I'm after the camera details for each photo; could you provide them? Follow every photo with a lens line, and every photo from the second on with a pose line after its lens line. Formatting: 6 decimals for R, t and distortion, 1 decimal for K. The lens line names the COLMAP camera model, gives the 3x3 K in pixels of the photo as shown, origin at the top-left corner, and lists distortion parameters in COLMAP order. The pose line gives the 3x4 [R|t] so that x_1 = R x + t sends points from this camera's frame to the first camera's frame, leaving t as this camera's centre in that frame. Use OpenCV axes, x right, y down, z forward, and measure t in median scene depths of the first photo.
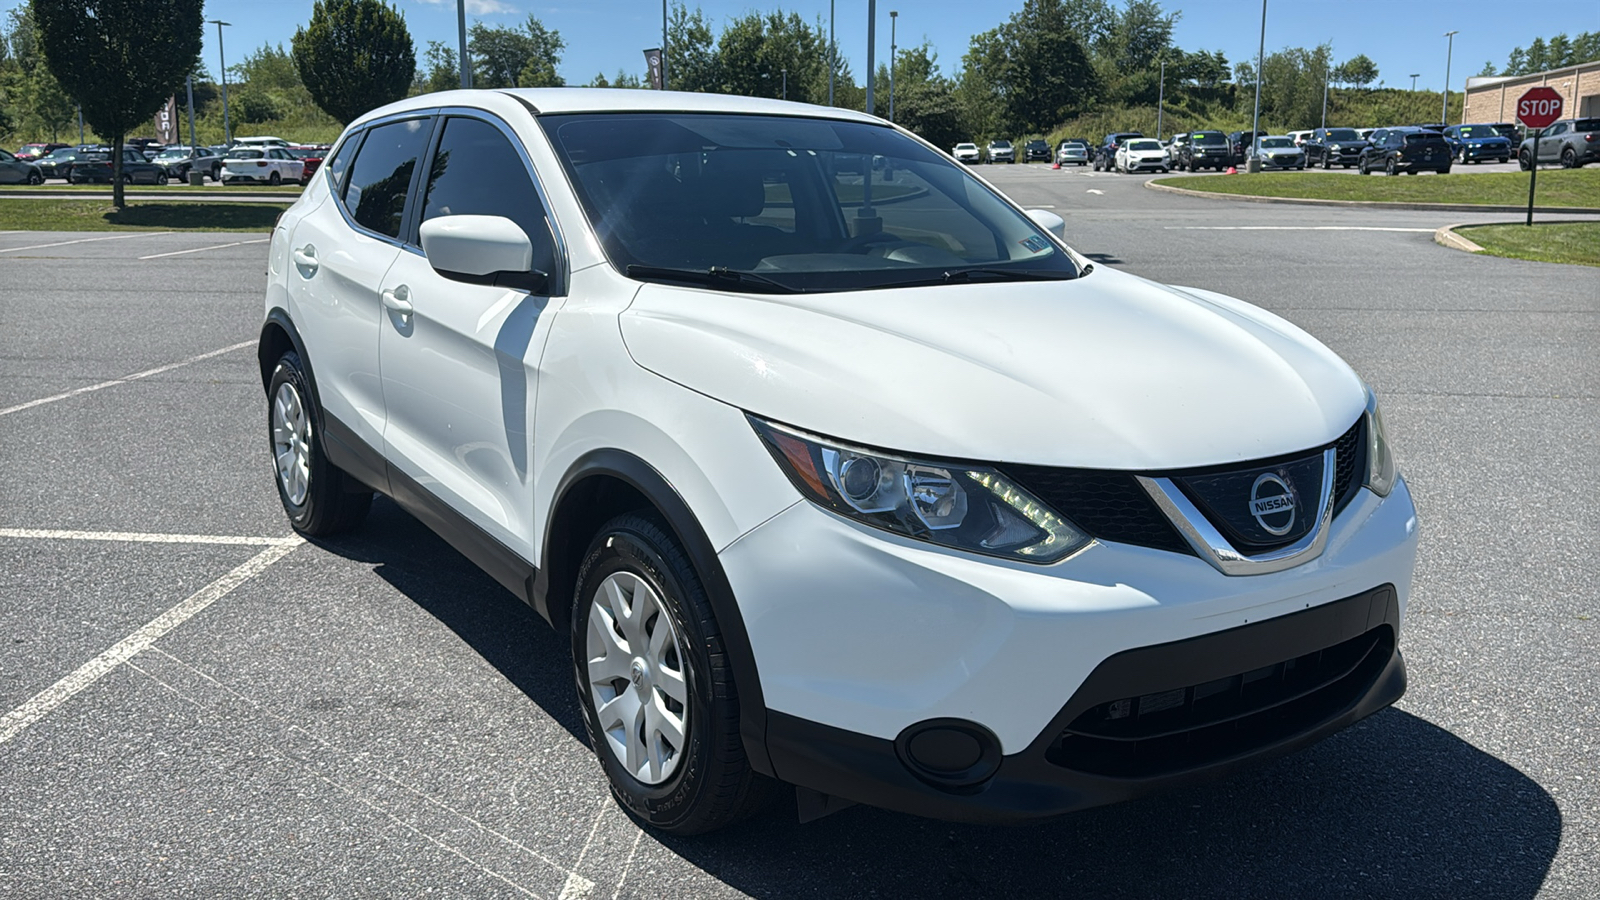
lens RADIAL K [[1370.6, 0, 786.2], [0, 1370.6, 452.0], [0, 0, 1]] dist [0.125974, -0.202121]
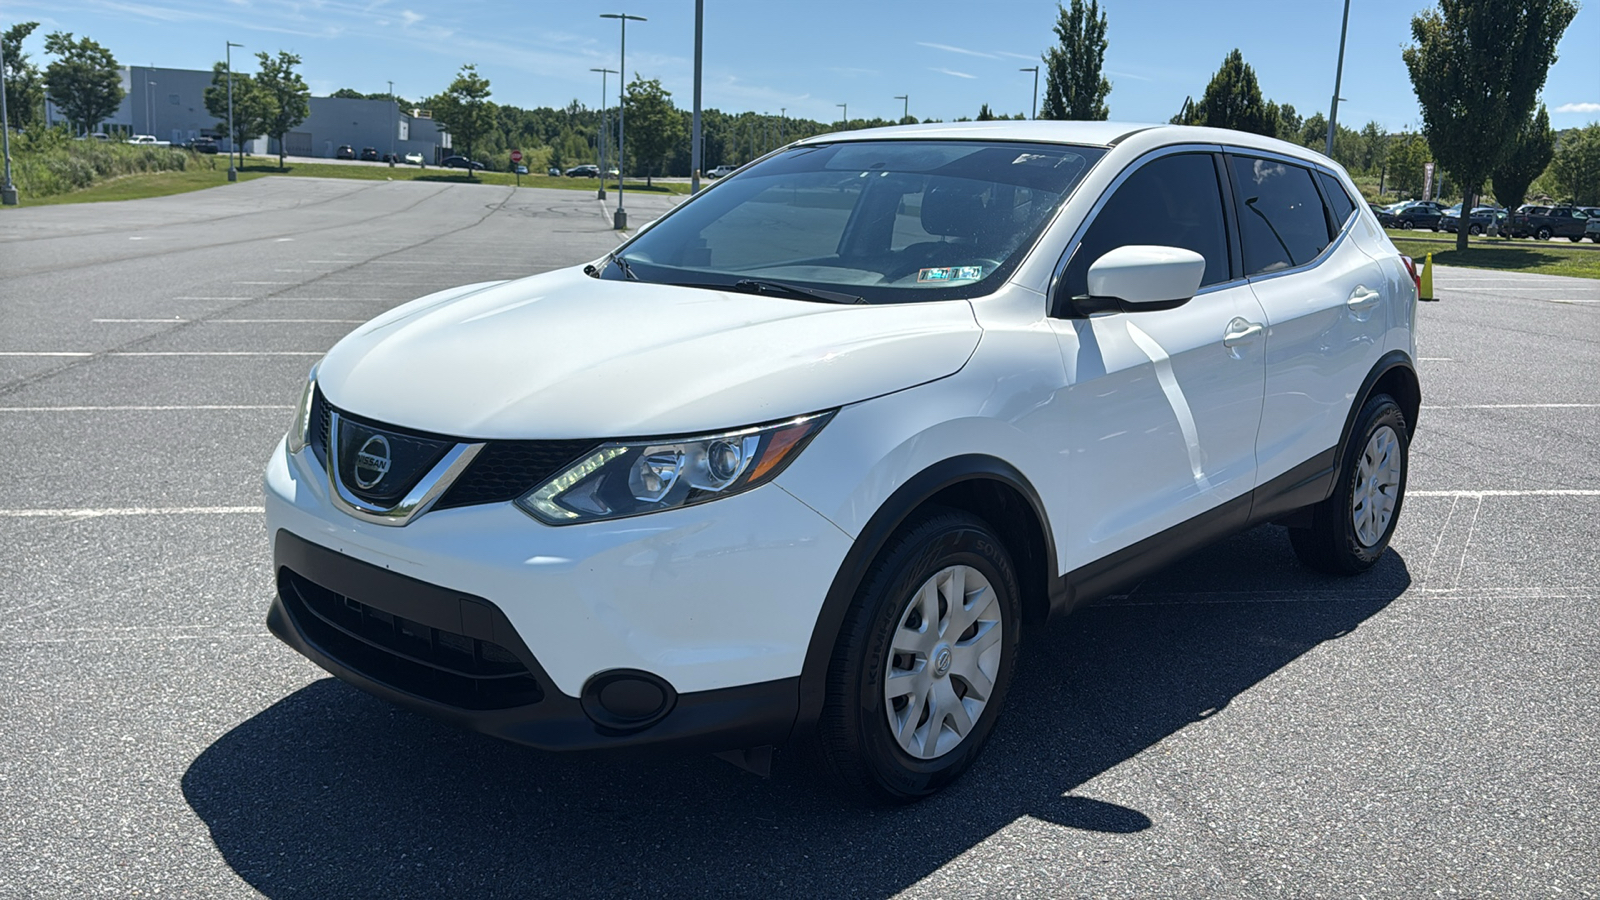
lens RADIAL K [[1370.6, 0, 827.5], [0, 1370.6, 479.4], [0, 0, 1]] dist [0.125974, -0.202121]
pose [[0.266335, 0.198284, -0.943265, 0.919187], [-0.226651, 0.964056, 0.138659, -0.114770], [0.936854, 0.176862, 0.301703, 0.609350]]
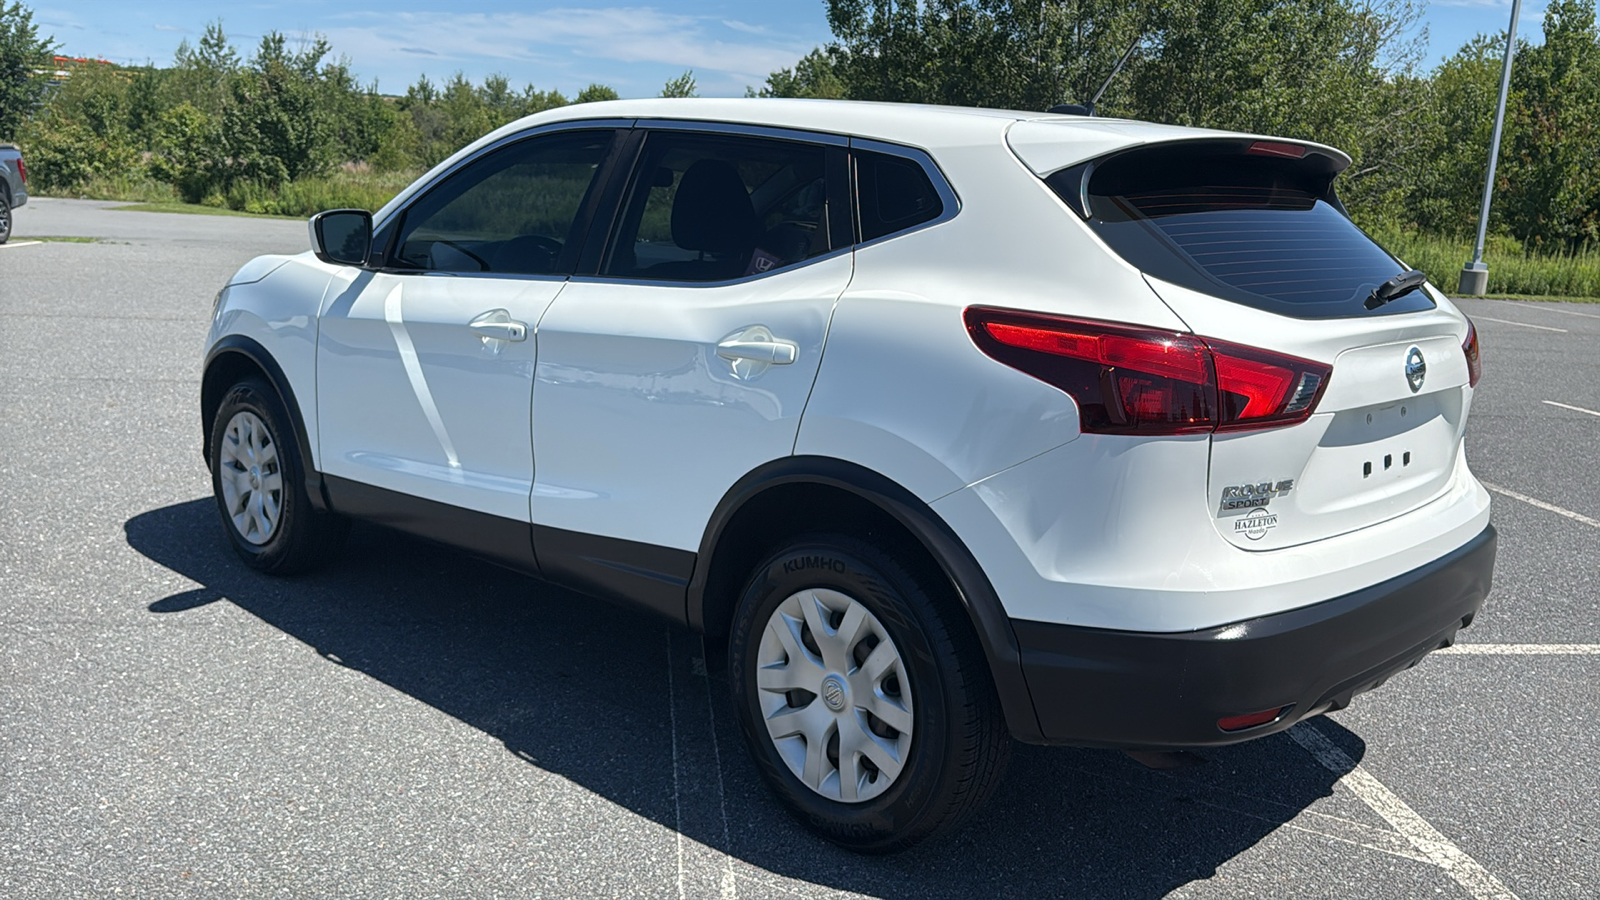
lens RADIAL K [[1370.6, 0, 827.1], [0, 1370.6, 450.2], [0, 0, 1]] dist [0.125974, -0.202121]
pose [[-0.972548, -0.012702, -0.232353, 0.087229], [-0.103181, 0.918523, 0.381666, -0.413399], [0.208574, 0.395163, -0.894619, 1.953736]]
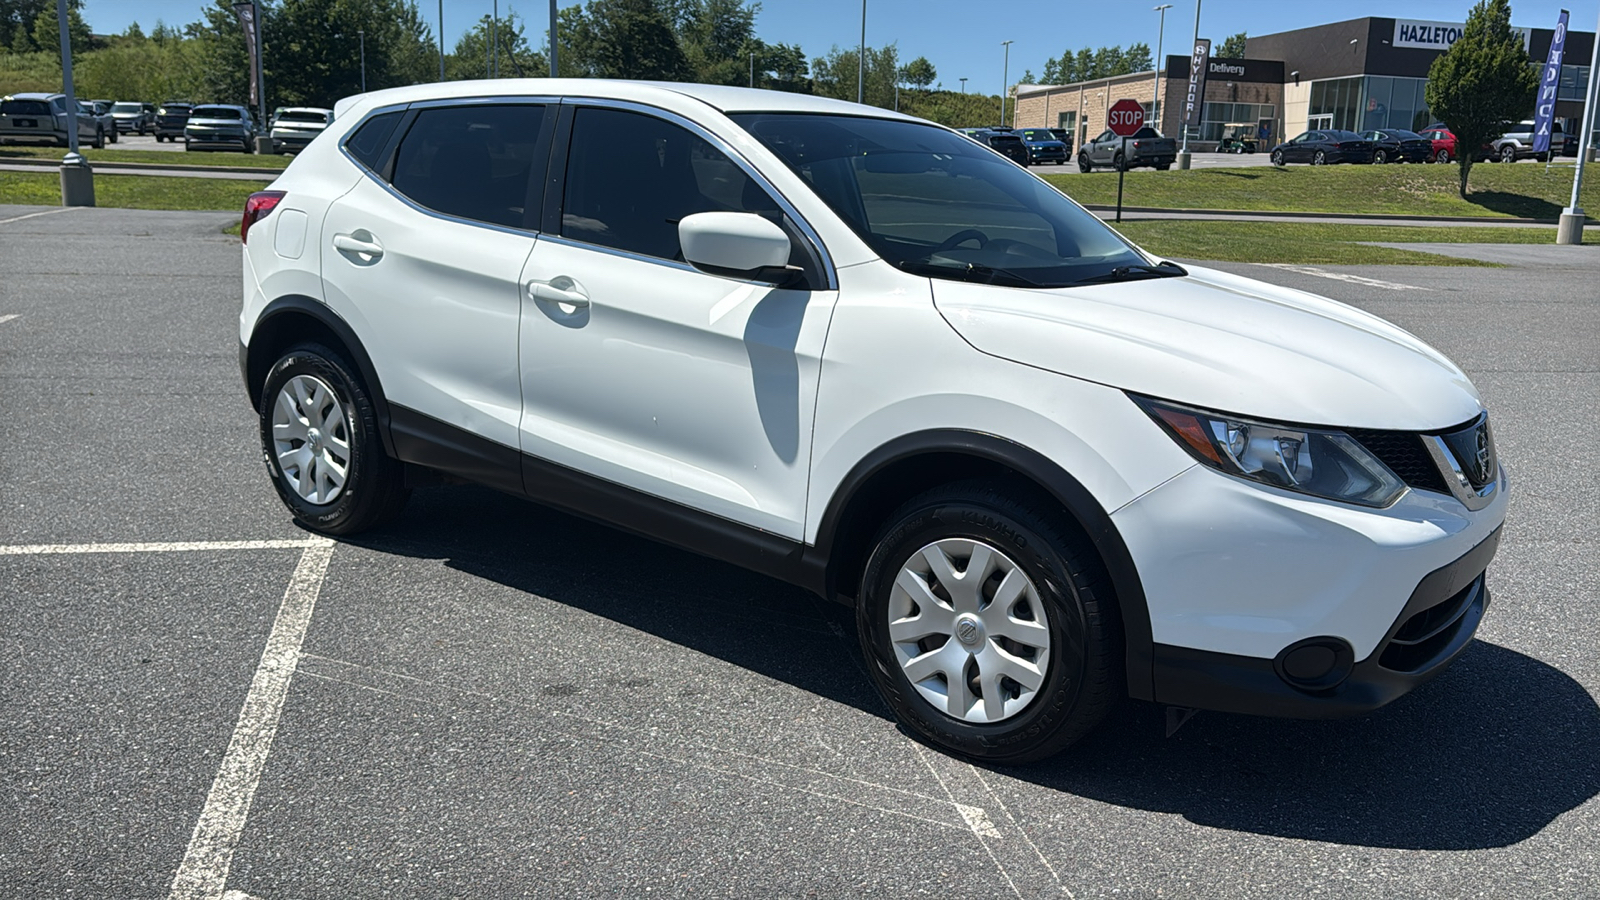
lens RADIAL K [[1370.6, 0, 836.8], [0, 1370.6, 475.1], [0, 0, 1]] dist [0.125974, -0.202121]
pose [[0.944613, -0.041537, 0.325547, -0.384450], [0.031992, 0.998888, 0.034620, -0.004069], [-0.326623, -0.022288, 0.944892, -0.015203]]
